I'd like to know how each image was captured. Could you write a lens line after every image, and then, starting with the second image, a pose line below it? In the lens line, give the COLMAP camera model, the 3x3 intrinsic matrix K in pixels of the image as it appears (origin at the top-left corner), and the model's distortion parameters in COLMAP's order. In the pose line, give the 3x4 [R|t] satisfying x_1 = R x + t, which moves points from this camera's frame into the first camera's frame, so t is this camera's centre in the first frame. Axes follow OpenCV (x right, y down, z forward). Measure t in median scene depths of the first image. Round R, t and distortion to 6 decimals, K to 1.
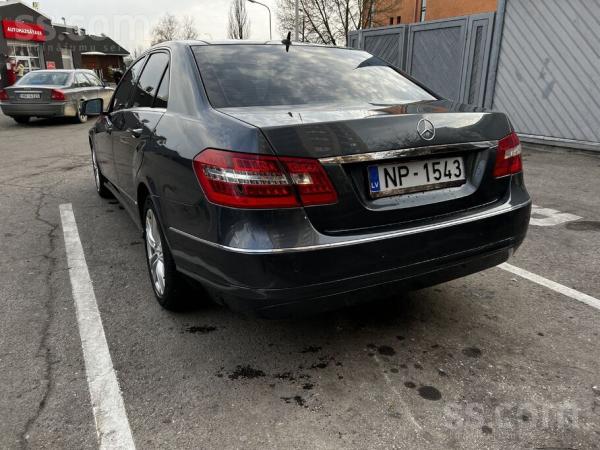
lens RADIAL K [[484.9, 0, 302.8], [0, 484.9, 222.5], [0, 0, 1]] dist [0.009249, -0.005542]
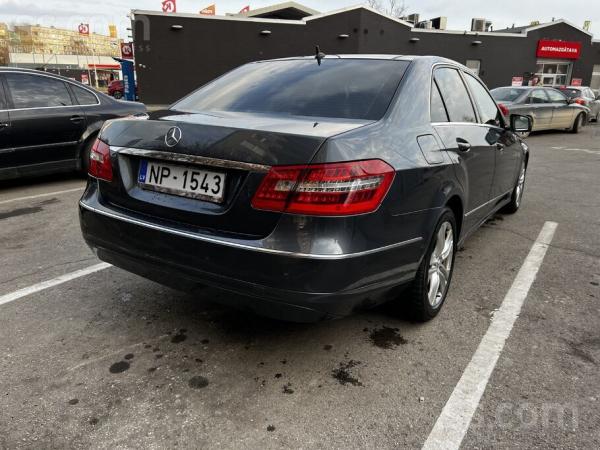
lens RADIAL K [[484.9, 0, 303.0], [0, 484.9, 227.6], [0, 0, 1]] dist [0.009249, -0.005542]
pose [[0.435013, 0.256034, -0.863256, 1.231062], [-0.276891, 0.950303, 0.142320, -0.213281], [0.856793, 0.177117, 0.484288, 0.708089]]
